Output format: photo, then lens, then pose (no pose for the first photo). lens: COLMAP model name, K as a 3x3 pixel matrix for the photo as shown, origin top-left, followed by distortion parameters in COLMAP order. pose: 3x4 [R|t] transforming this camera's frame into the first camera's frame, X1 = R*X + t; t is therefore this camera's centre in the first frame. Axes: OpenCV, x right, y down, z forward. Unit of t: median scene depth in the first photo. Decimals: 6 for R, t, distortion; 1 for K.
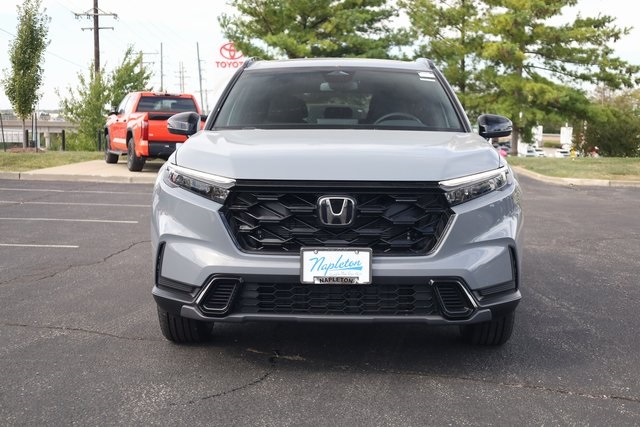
lens RADIAL K [[999.9, 0, 320.0], [0, 999.9, 213.5], [0, 0, 1]] dist [-0.024188, 0.176067]
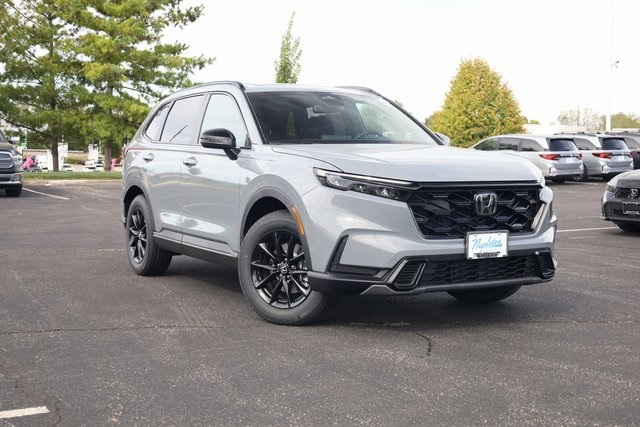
lens RADIAL K [[999.9, 0, 320.0], [0, 999.9, 213.5], [0, 0, 1]] dist [-0.024188, 0.176067]
pose [[0.824910, -0.035204, 0.564167, -0.925298], [0.044819, 0.998990, -0.003196, 0.004487], [-0.563484, 0.027921, 0.825655, 0.008909]]
